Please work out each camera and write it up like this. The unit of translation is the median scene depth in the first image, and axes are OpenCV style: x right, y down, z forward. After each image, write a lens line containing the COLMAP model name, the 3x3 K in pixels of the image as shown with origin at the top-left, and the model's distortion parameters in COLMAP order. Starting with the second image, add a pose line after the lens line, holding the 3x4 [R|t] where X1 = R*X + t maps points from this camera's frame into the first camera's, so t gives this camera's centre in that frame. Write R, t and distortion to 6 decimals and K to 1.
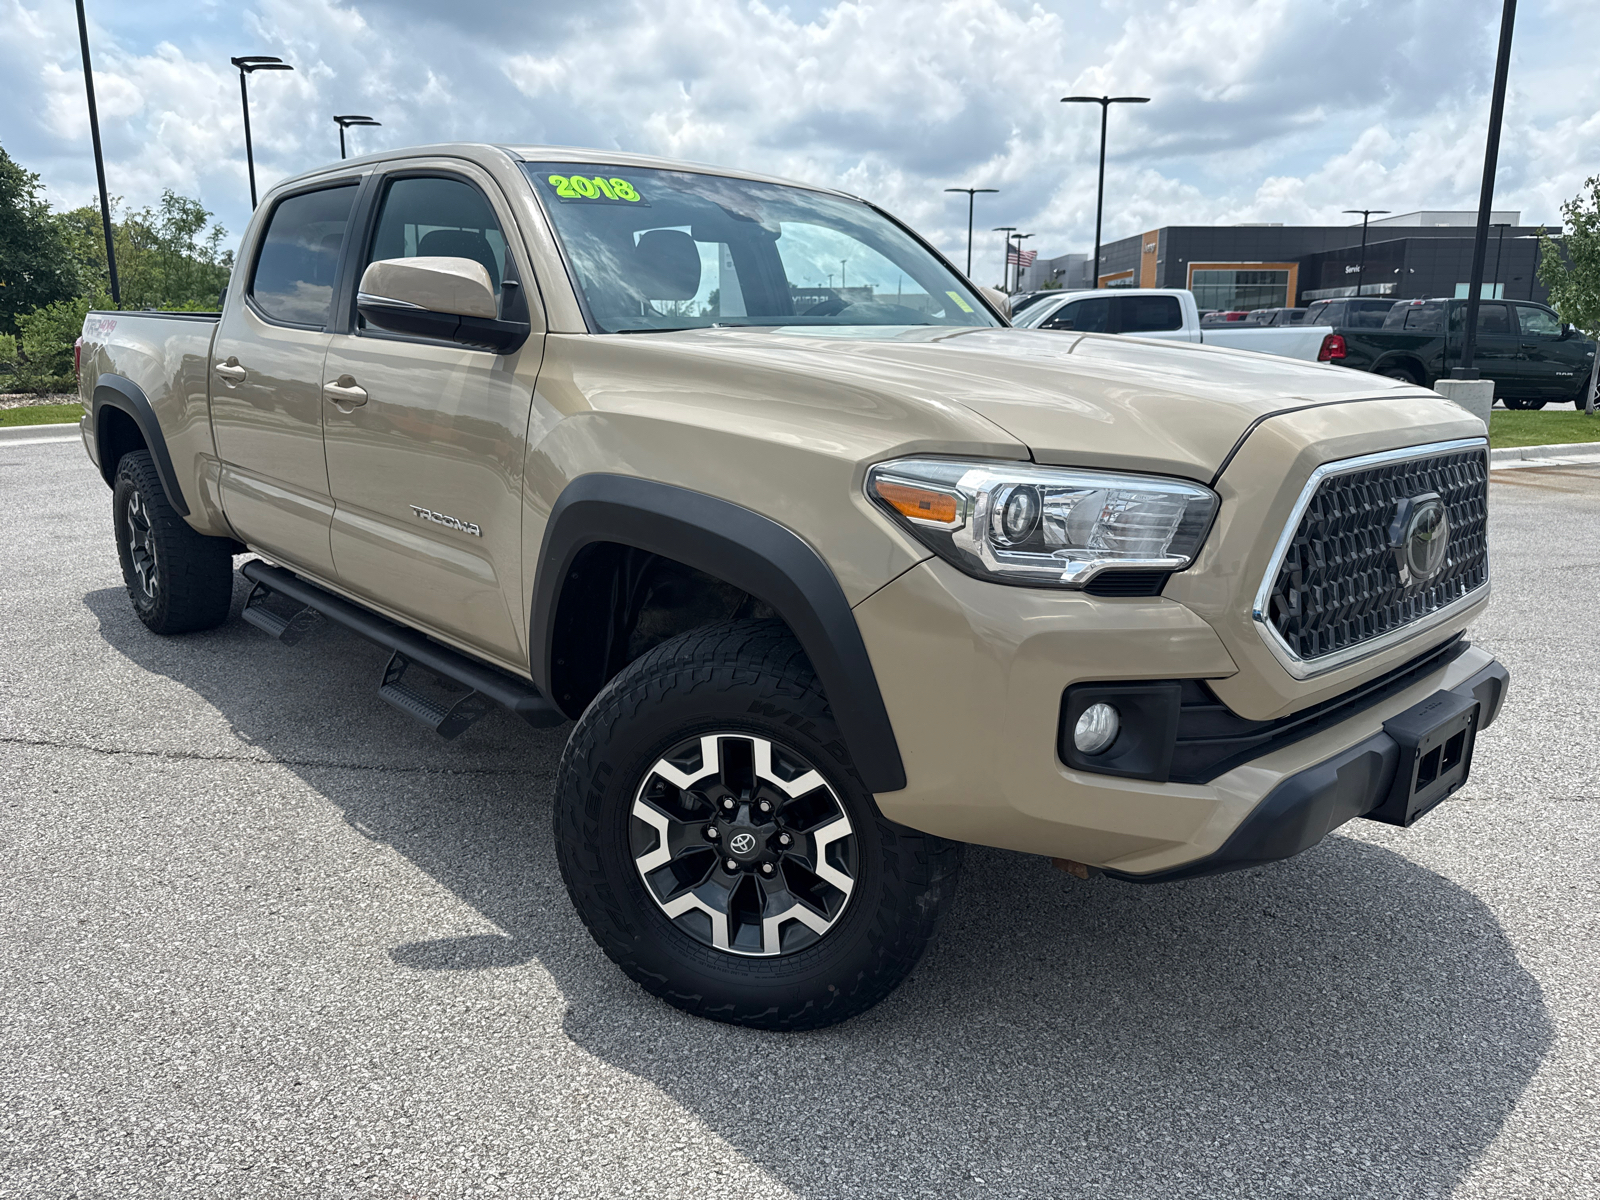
lens RADIAL K [[1122.1, 0, 814.3], [0, 1122.1, 618.1], [0, 0, 1]] dist [0.064886, -0.134415]
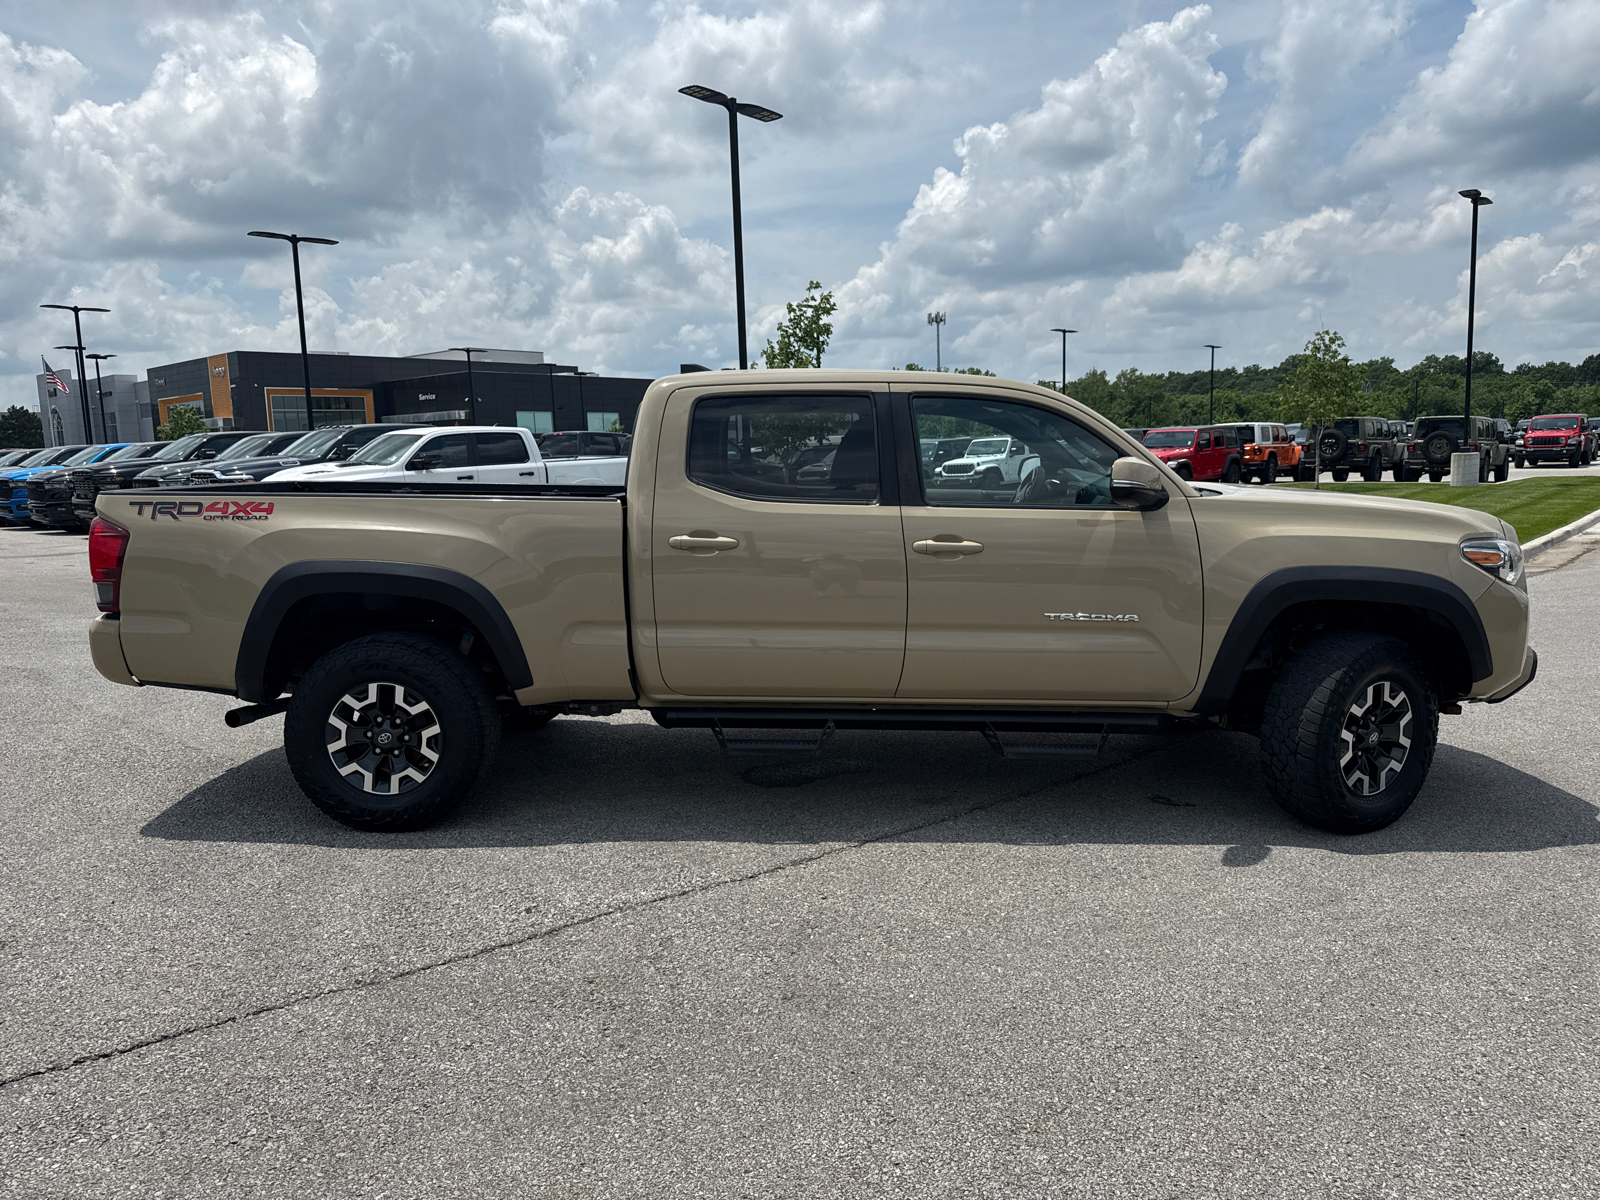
lens RADIAL K [[1133.2, 0, 800.0], [0, 1133.2, 600.0], [0, 0, 1]] dist [0.044427, -0.051240]
pose [[0.709888, -0.110719, 0.695558, -2.280765], [0.192796, 0.980394, -0.040709, -0.165230], [-0.677413, 0.162999, 0.717316, 0.177722]]
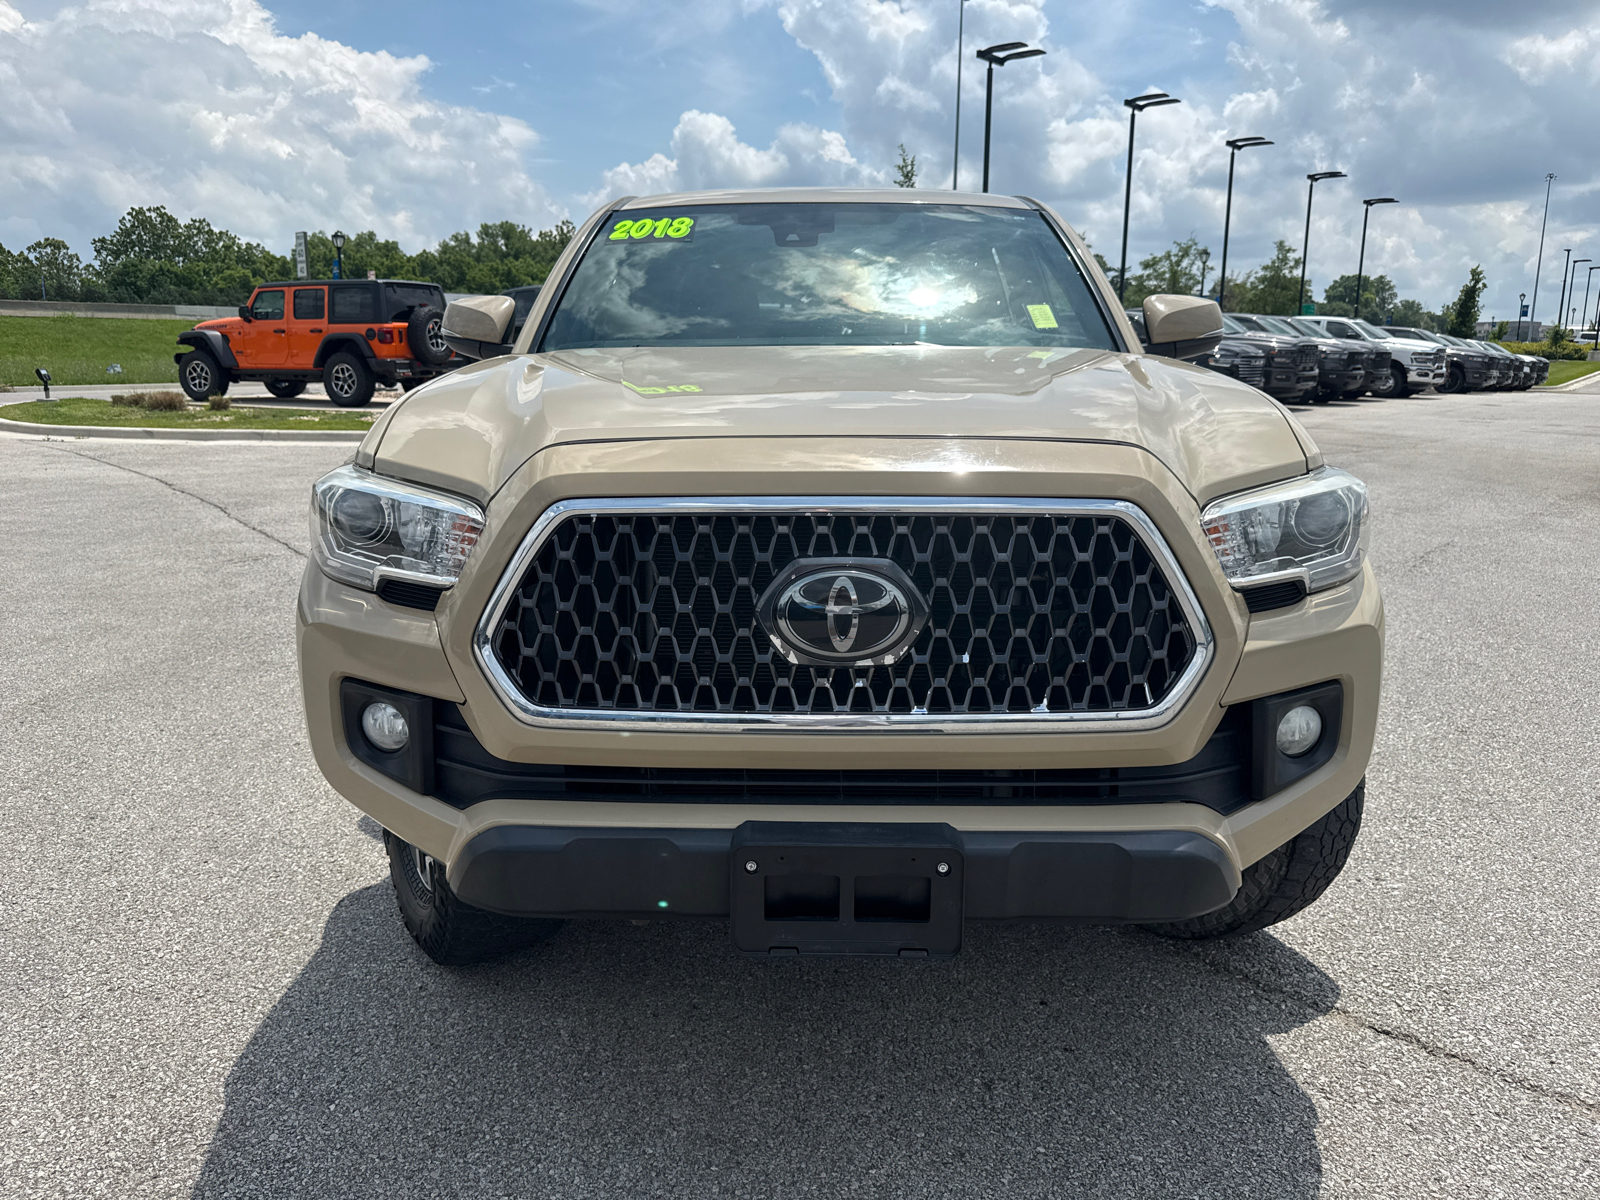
lens RADIAL K [[1084.8, 0, 777.4], [0, 1084.8, 598.5], [0, 0, 1]] dist [0.082037, -0.048267]
pose [[0.716012, 0.143354, -0.683211, 1.010523], [-0.161597, 0.986142, 0.037560, -0.100545], [0.679127, 0.083512, 0.729254, 0.402902]]
